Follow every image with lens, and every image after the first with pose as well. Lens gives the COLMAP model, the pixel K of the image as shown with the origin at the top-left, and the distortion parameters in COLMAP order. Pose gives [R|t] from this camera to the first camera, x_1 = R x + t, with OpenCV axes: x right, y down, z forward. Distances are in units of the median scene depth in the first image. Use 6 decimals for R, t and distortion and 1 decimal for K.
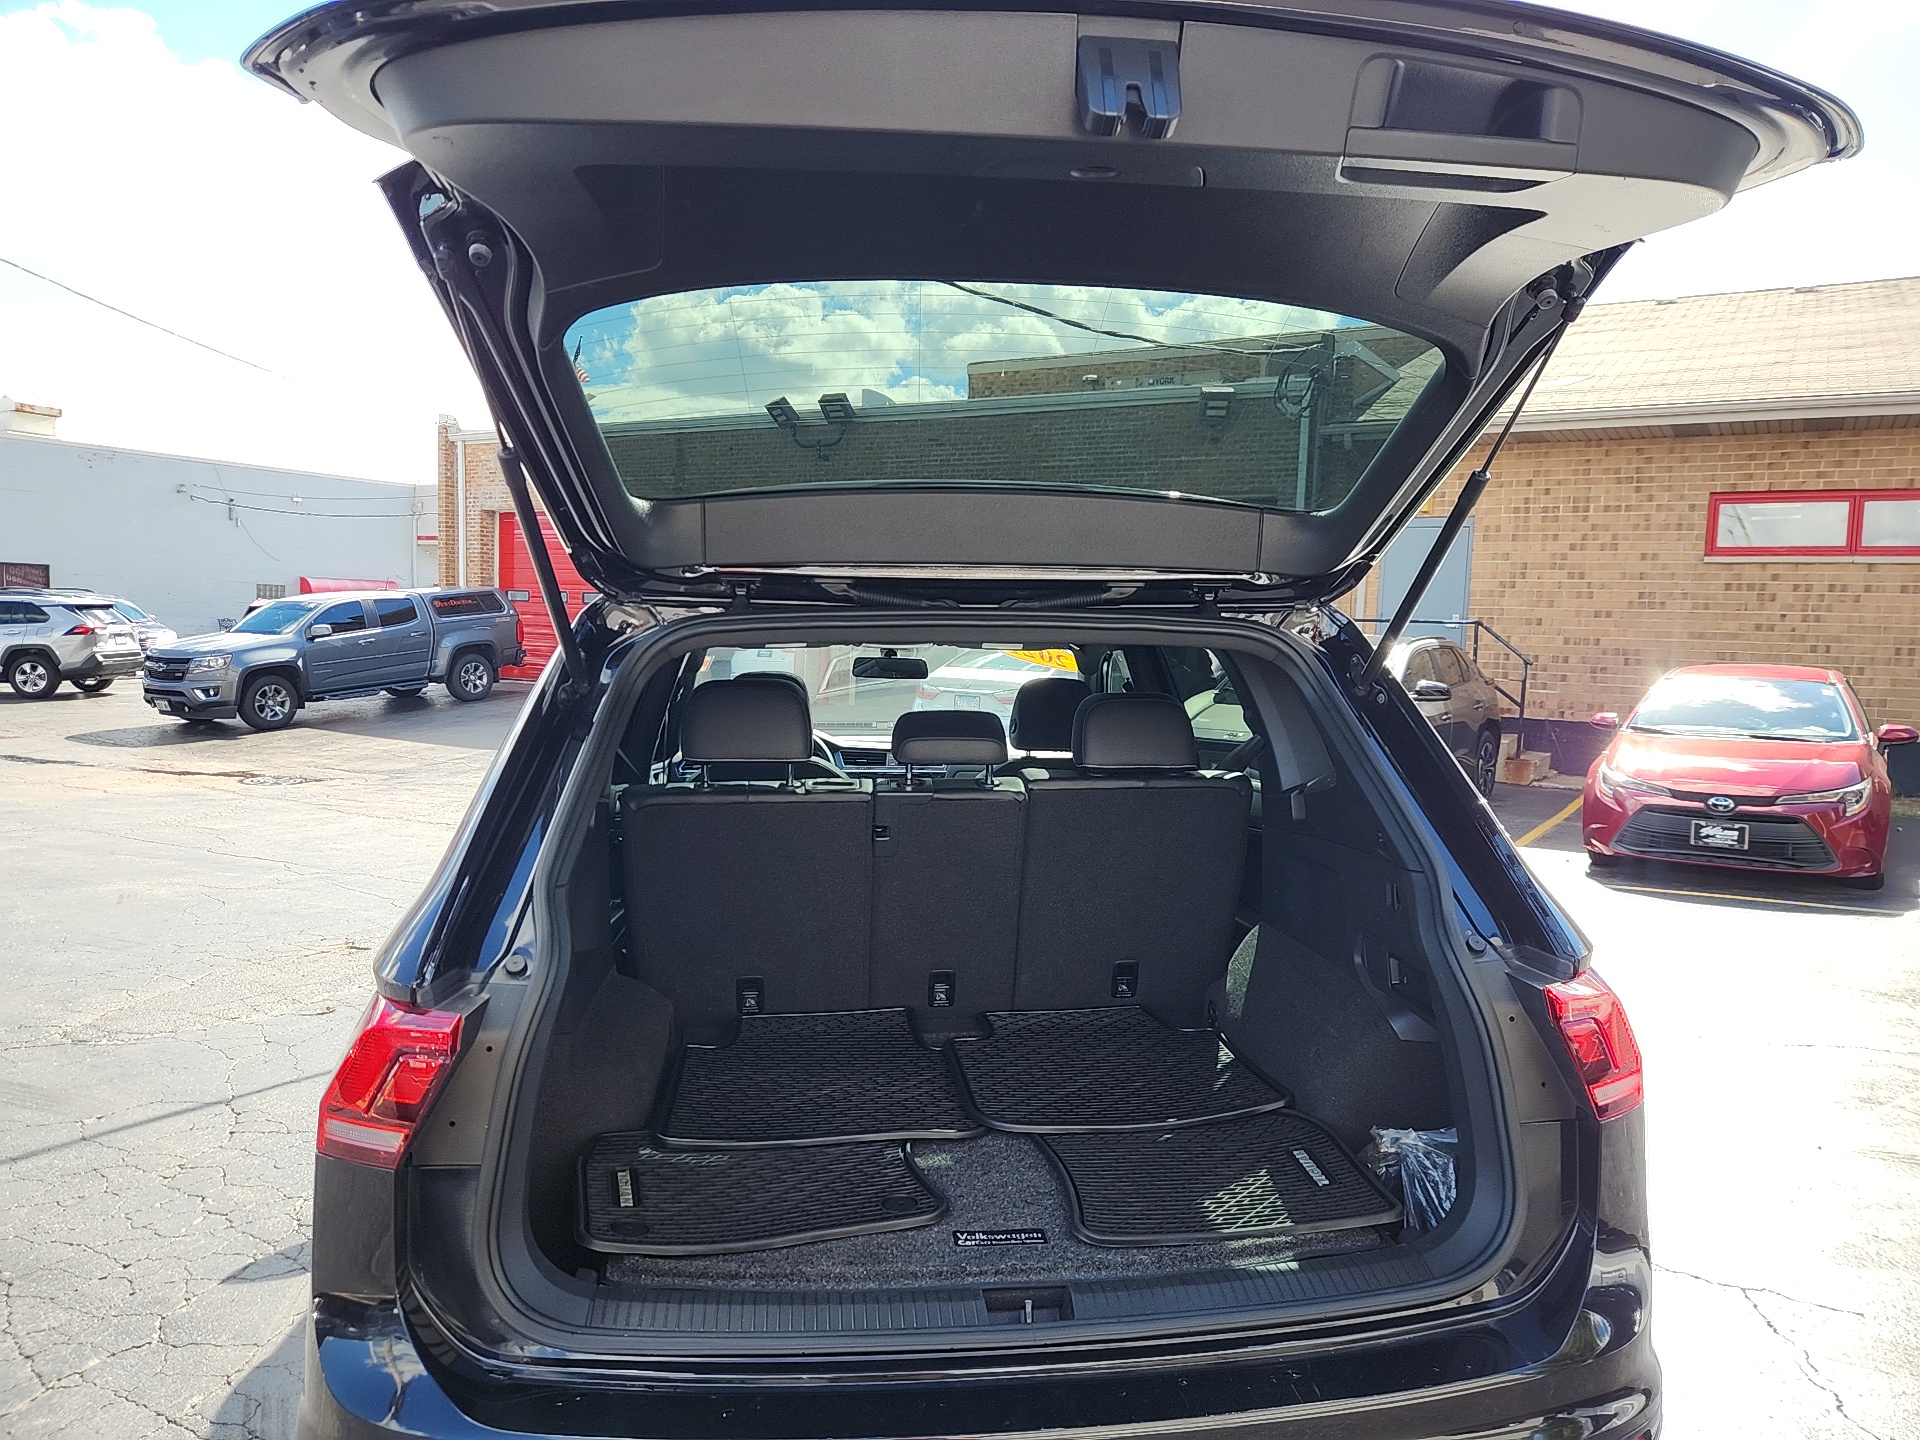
lens RADIAL K [[1317.7, 0, 981.2], [0, 1317.7, 697.4], [0, 0, 1]] dist [0.035164, -0.057707]
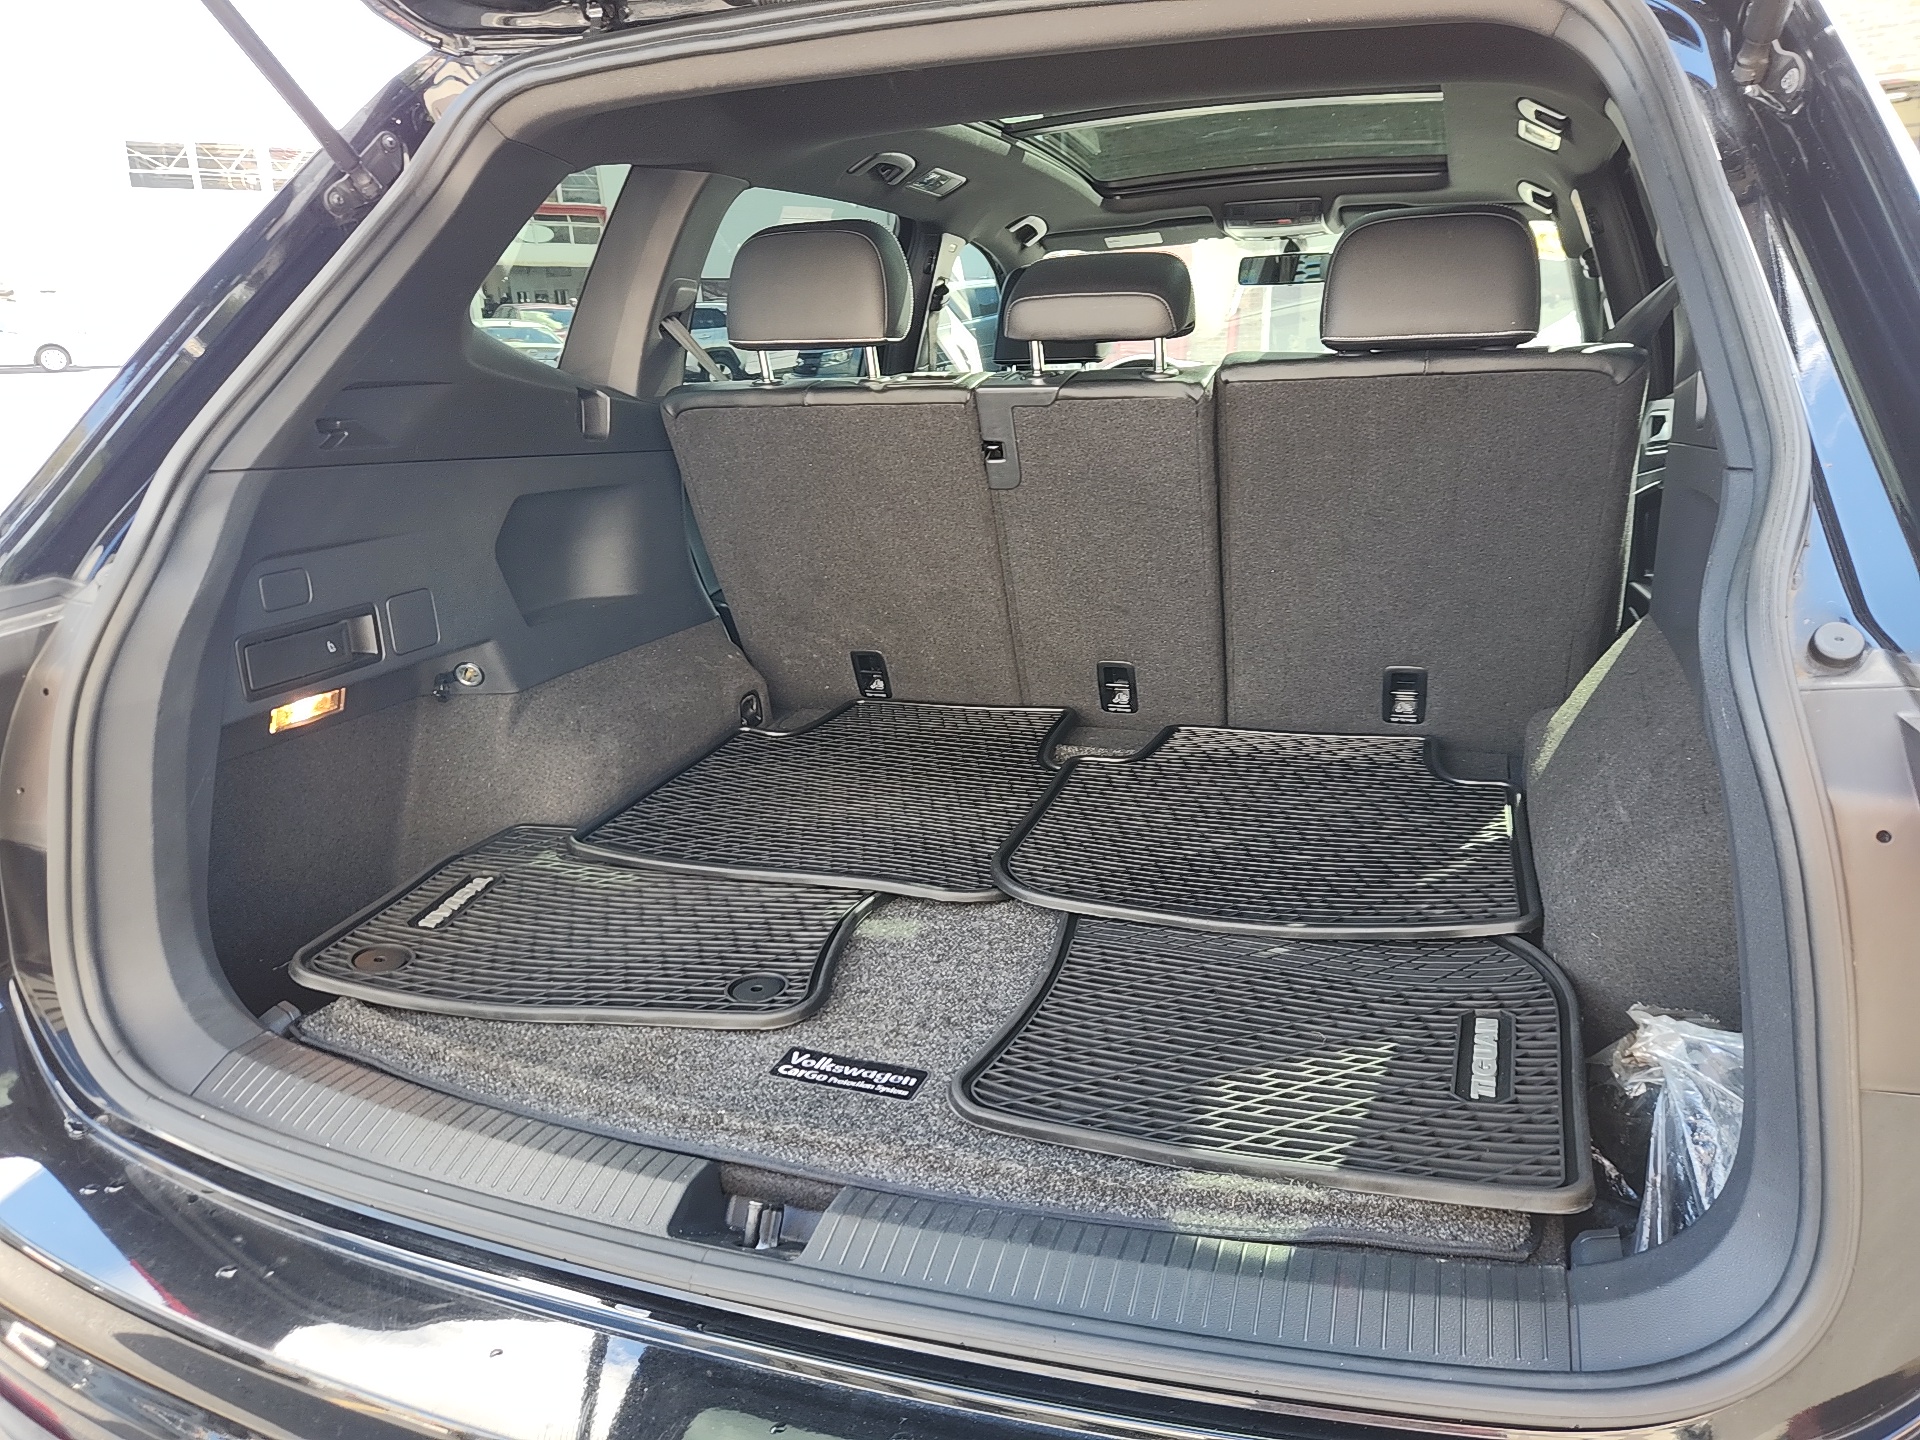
lens RADIAL K [[1327.7, 0, 955.7], [0, 1327.7, 705.5], [0, 0, 1]] dist [0.035303, -0.051489]
pose [[0.877695, 0.076670, -0.473047, 0.309314], [0.034755, 0.974335, 0.222402, 0.099446], [0.477958, -0.211642, 0.852504, 0.493903]]
